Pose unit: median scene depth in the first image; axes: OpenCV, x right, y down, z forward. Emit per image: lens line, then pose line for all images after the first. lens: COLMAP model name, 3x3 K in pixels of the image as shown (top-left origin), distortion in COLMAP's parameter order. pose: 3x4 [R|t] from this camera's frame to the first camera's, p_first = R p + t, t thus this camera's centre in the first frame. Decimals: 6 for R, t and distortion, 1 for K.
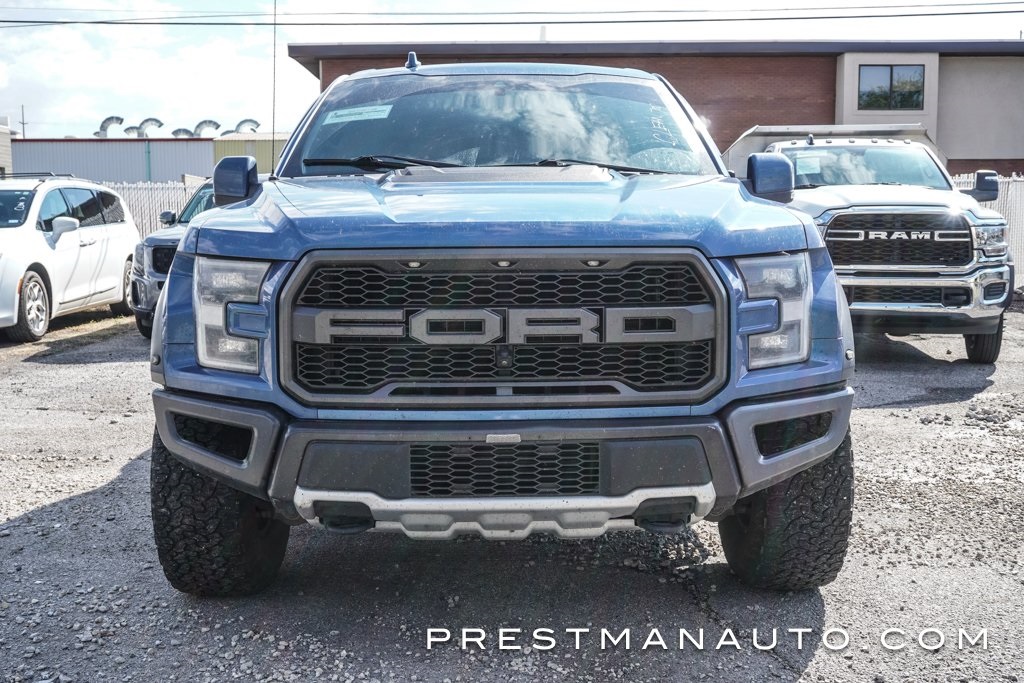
lens RADIAL K [[1105.1, 0, 508.0], [0, 1105.1, 339.2], [0, 0, 1]] dist [-0.015543, 0.000000]
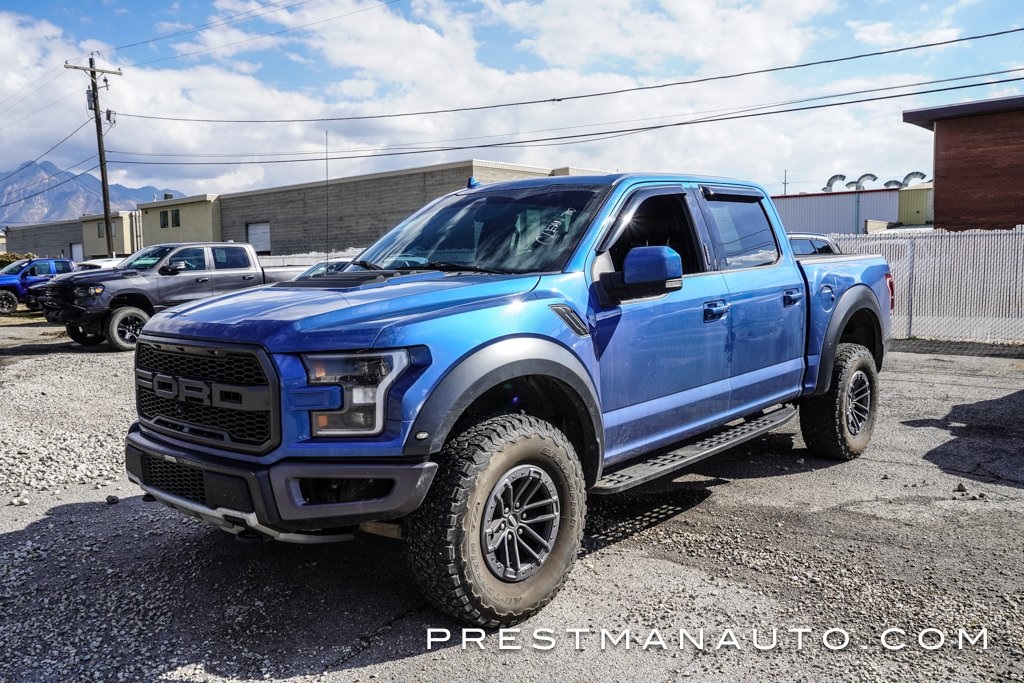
lens RADIAL K [[858.2, 0, 512.8], [0, 858.2, 346.2], [0, 0, 1]] dist [-0.030278, 0.003306]
pose [[0.711595, 0.059922, -0.700030, 0.155364], [-0.057015, 0.997995, 0.027471, -0.017443], [0.700273, 0.020364, 0.713584, 0.059699]]
